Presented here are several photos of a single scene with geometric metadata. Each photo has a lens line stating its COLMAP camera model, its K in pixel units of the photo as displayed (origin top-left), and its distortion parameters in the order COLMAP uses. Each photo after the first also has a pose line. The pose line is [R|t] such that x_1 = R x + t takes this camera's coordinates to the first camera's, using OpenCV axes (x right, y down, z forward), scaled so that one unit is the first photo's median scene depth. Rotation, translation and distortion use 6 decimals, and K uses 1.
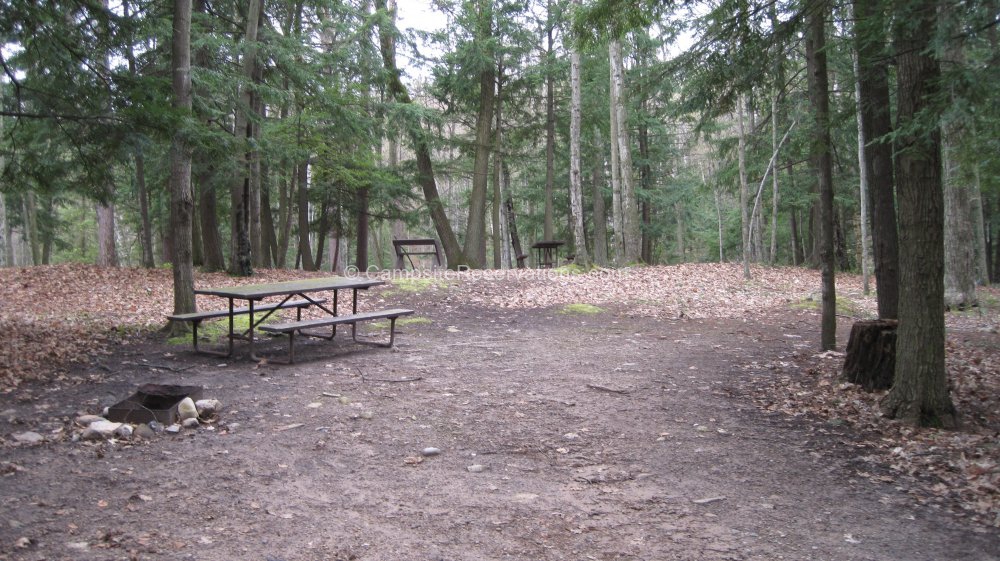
lens RADIAL K [[1026.2, 0, 498.1], [0, 1026.2, 276.4], [0, 0, 1]] dist [-0.171680, 0.136202]
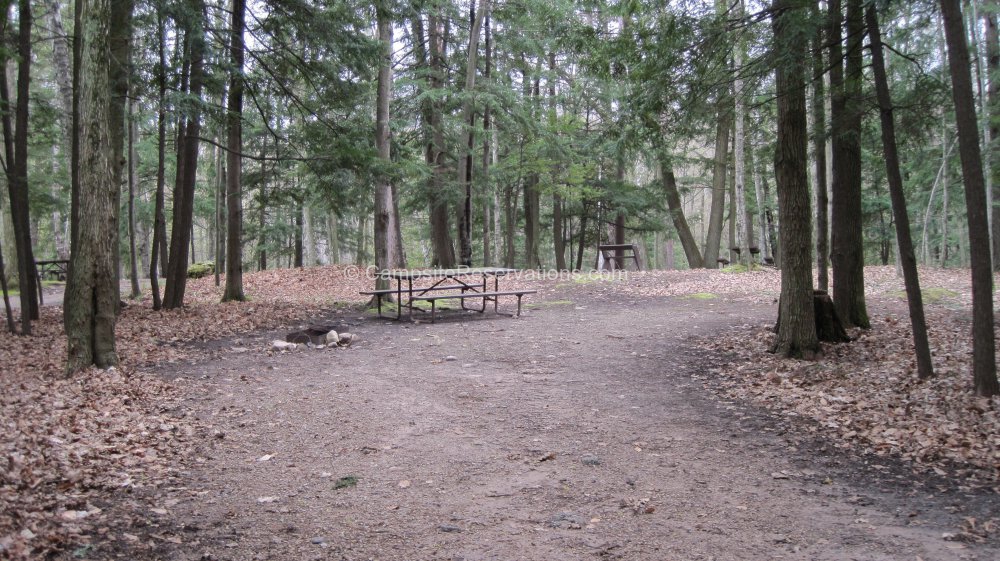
lens RADIAL K [[1026.2, 0, 498.1], [0, 1026.2, 276.4], [0, 0, 1]] dist [-0.171680, 0.136202]
pose [[0.948835, 0.000185, -0.315773, 0.327082], [-0.005511, 0.999857, -0.015973, 0.039023], [0.315725, 0.016896, 0.948700, -0.344754]]
